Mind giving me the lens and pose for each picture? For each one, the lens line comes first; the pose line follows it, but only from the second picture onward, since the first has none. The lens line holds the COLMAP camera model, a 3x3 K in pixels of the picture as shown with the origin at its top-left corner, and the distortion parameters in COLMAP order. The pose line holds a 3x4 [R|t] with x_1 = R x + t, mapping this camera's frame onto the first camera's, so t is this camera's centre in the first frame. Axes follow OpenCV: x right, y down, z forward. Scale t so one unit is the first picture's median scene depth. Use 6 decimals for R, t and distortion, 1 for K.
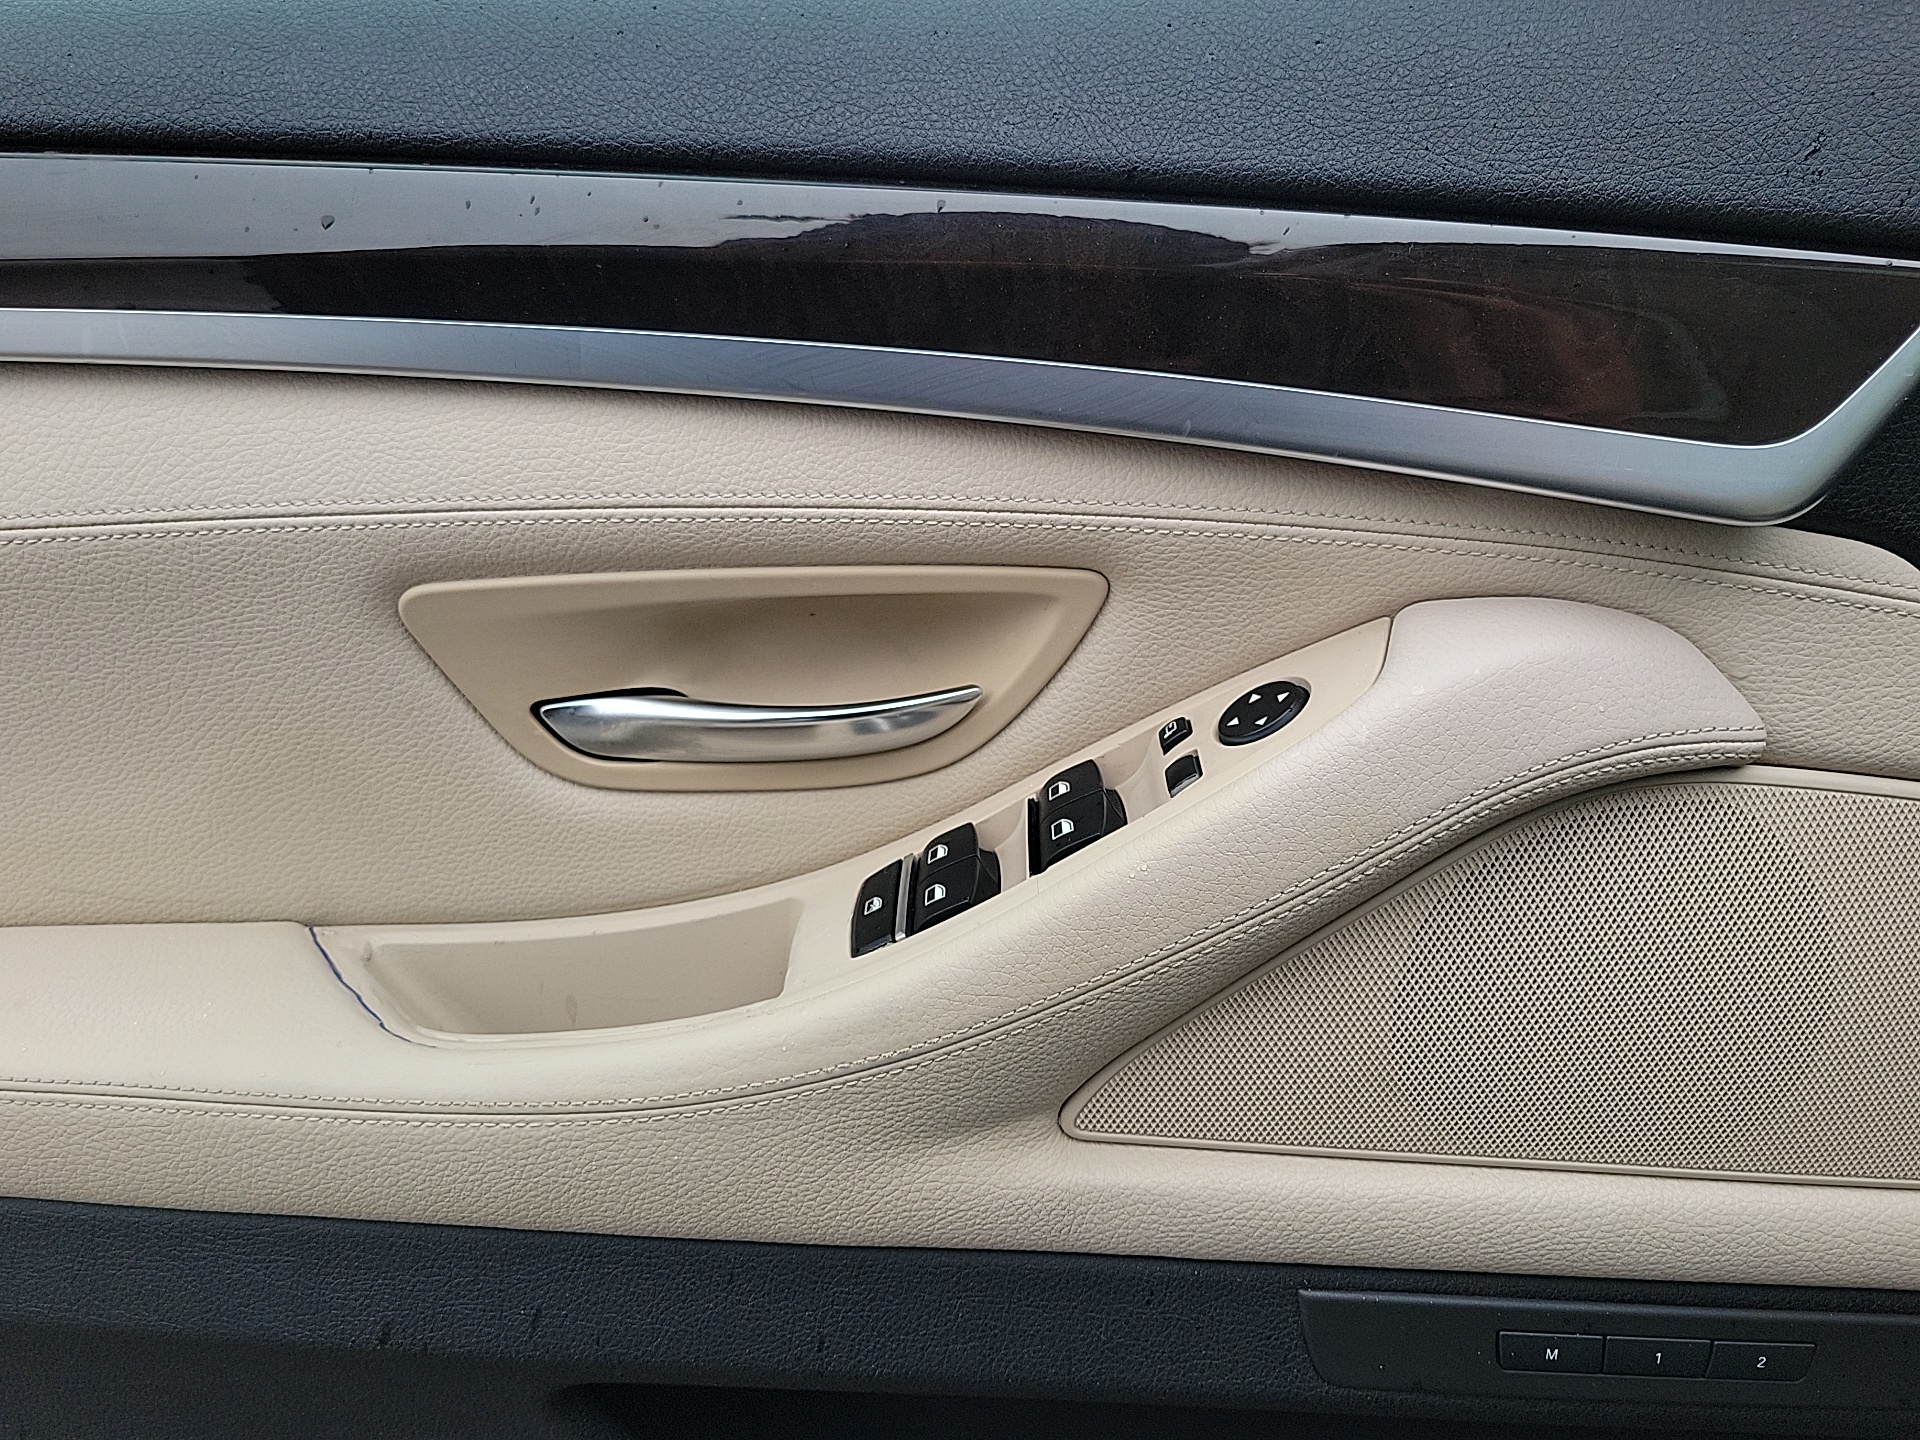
lens RADIAL K [[1585.3, 0, 953.0], [0, 1585.3, 717.9], [0, 0, 1]] dist [0.035505, -0.020760]
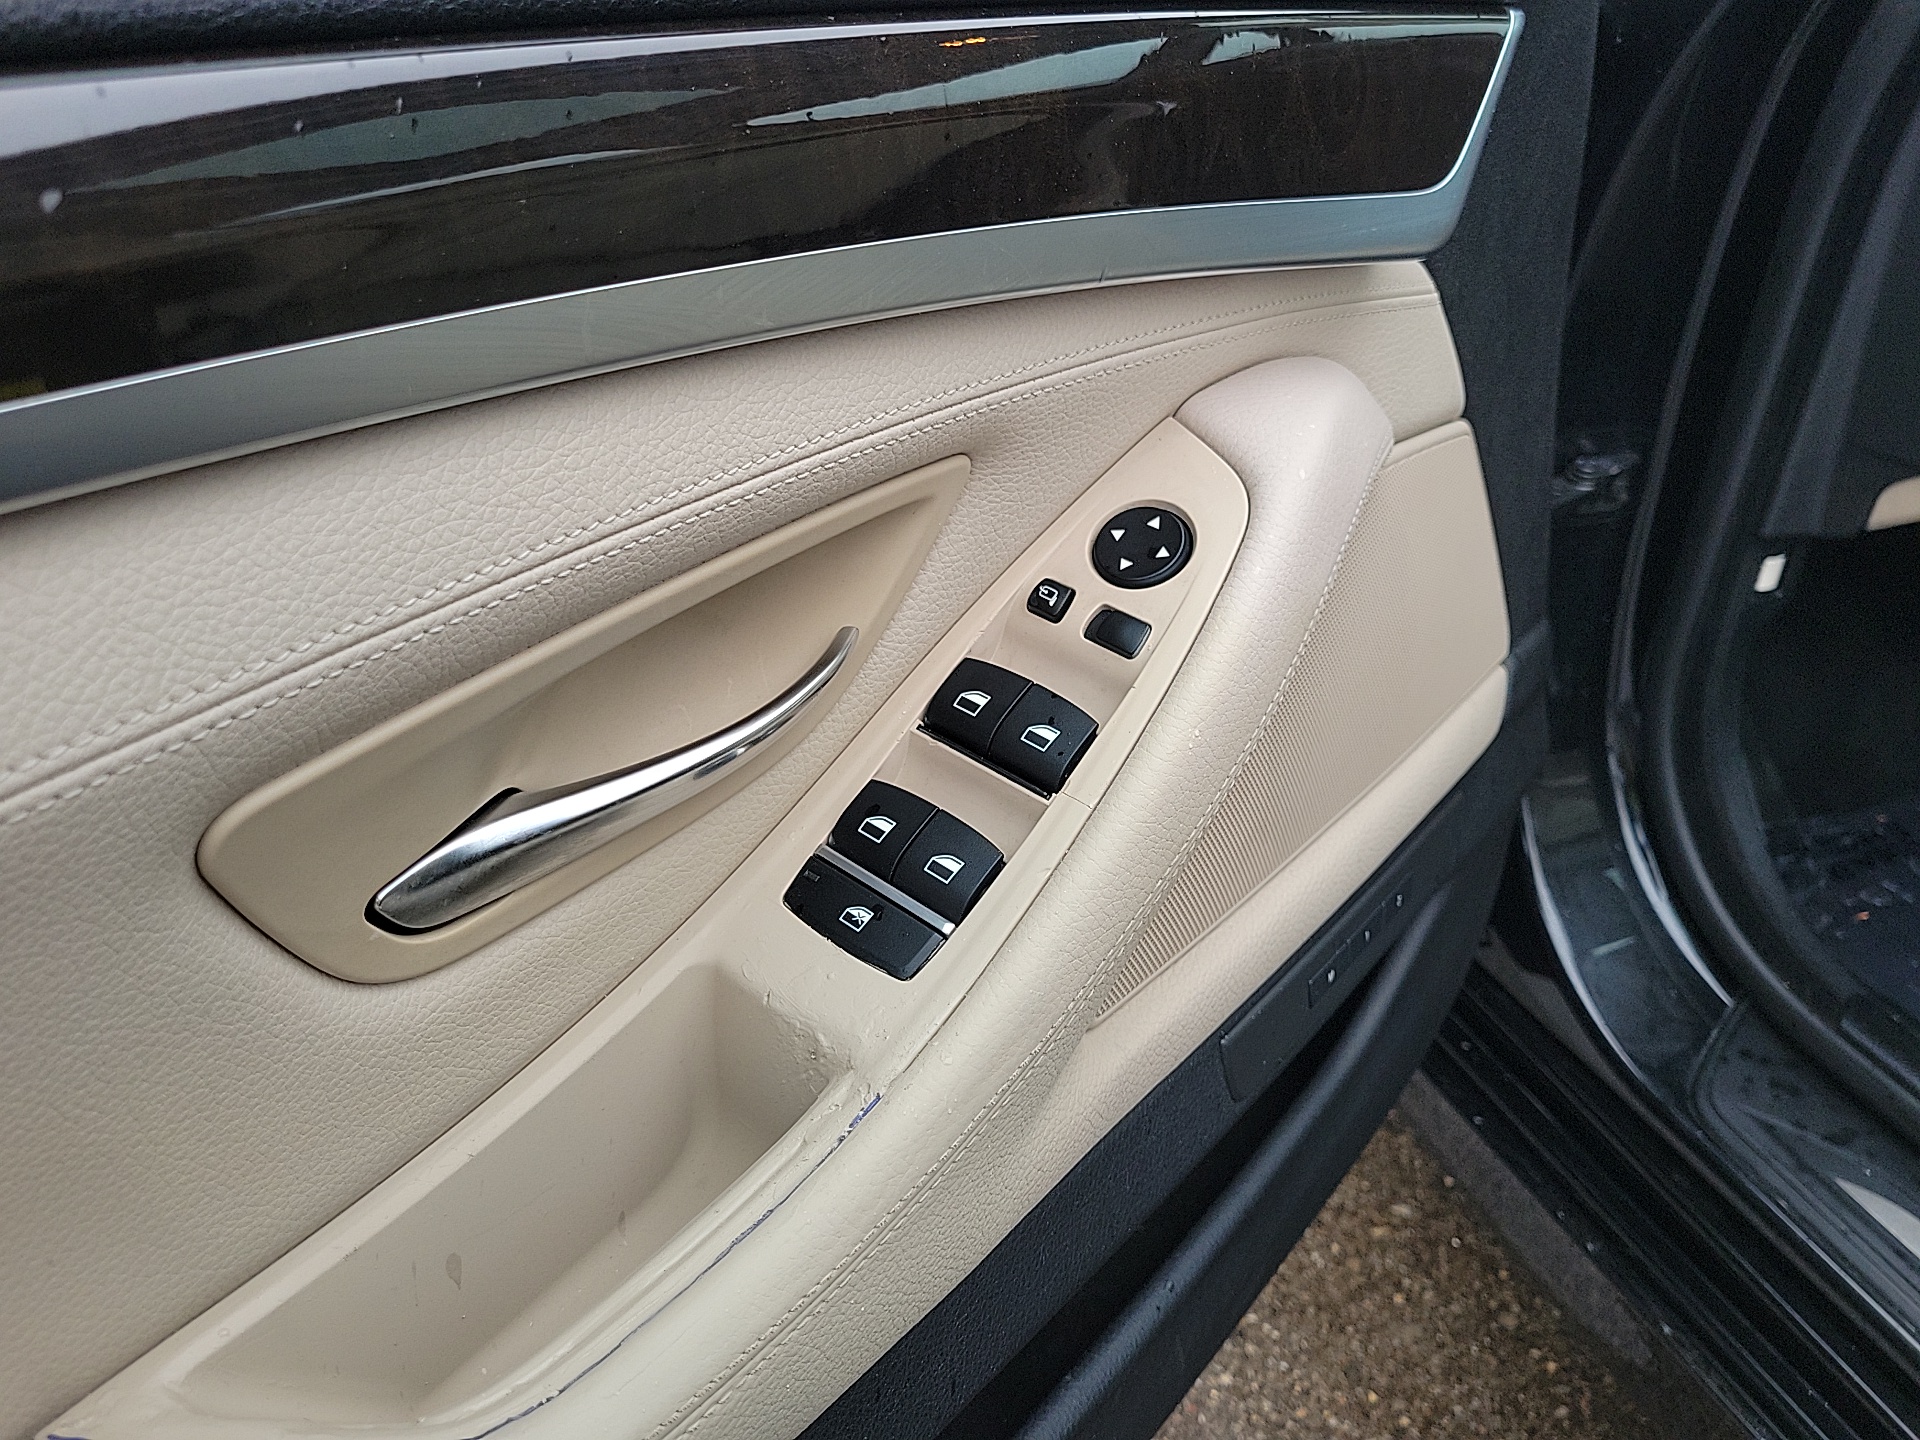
lens RADIAL K [[1585.3, 0, 953.0], [0, 1585.3, 717.9], [0, 0, 1]] dist [0.035505, -0.020760]
pose [[0.614773, -0.393197, 0.683703, -0.589990], [0.280457, 0.919196, 0.276447, -0.209295], [-0.737155, 0.021798, 0.675372, 0.428166]]
